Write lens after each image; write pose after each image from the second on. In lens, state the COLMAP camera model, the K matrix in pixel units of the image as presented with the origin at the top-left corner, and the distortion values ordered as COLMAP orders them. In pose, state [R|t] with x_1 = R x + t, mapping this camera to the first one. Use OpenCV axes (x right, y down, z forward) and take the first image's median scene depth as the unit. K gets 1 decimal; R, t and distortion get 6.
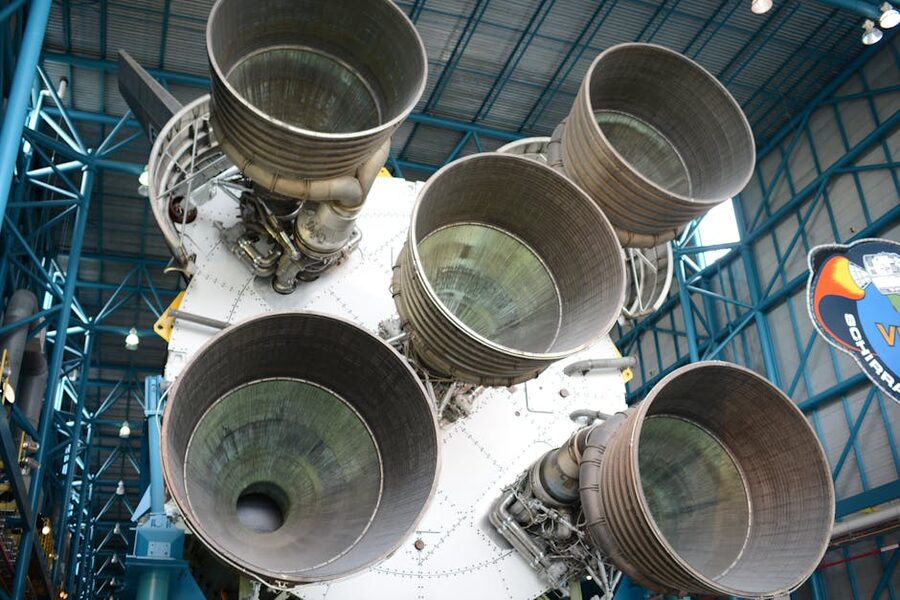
lens RADIAL K [[861.7, 0, 450.0], [0, 861.7, 300.0], [0, 0, 1]] dist [-0.011564, -0.009597]
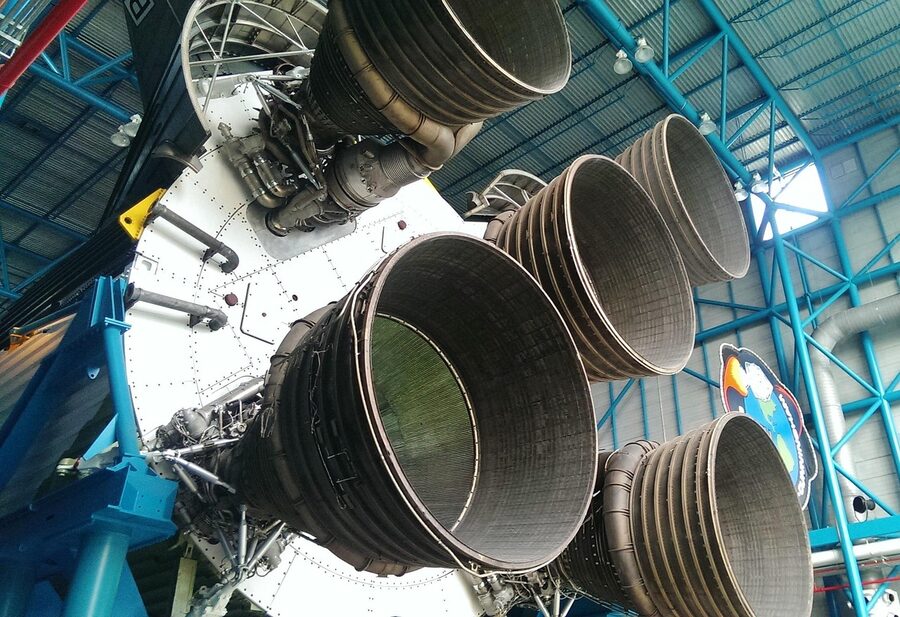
lens RADIAL K [[743.2, 0, 450.0], [0, 743.2, 308.5], [0, 0, 1]] dist [0.074620, -0.002316]
pose [[0.852006, 0.280821, 0.441843, -0.364466], [-0.240813, 0.959599, -0.145531, 0.135066], [-0.464860, 0.017592, 0.885209, 0.265131]]
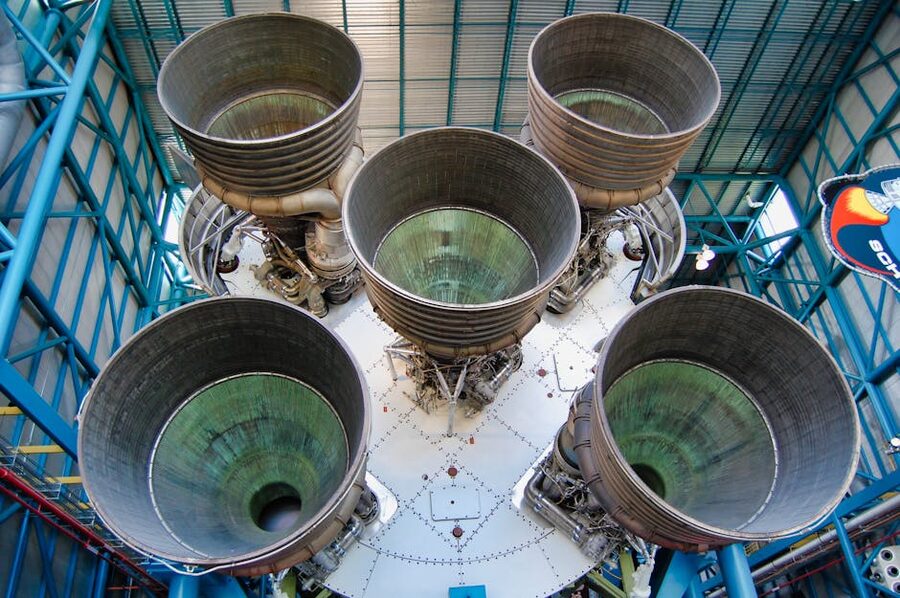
lens RADIAL K [[687.7, 0, 450.0], [0, 687.7, 299.0], [0, 0, 1]] dist [-0.008049, -0.092159]
pose [[0.963744, -0.177303, -0.199404, 0.176974], [0.158598, 0.981606, -0.106283, 0.105095], [0.214580, 0.070804, 0.974137, 0.201298]]
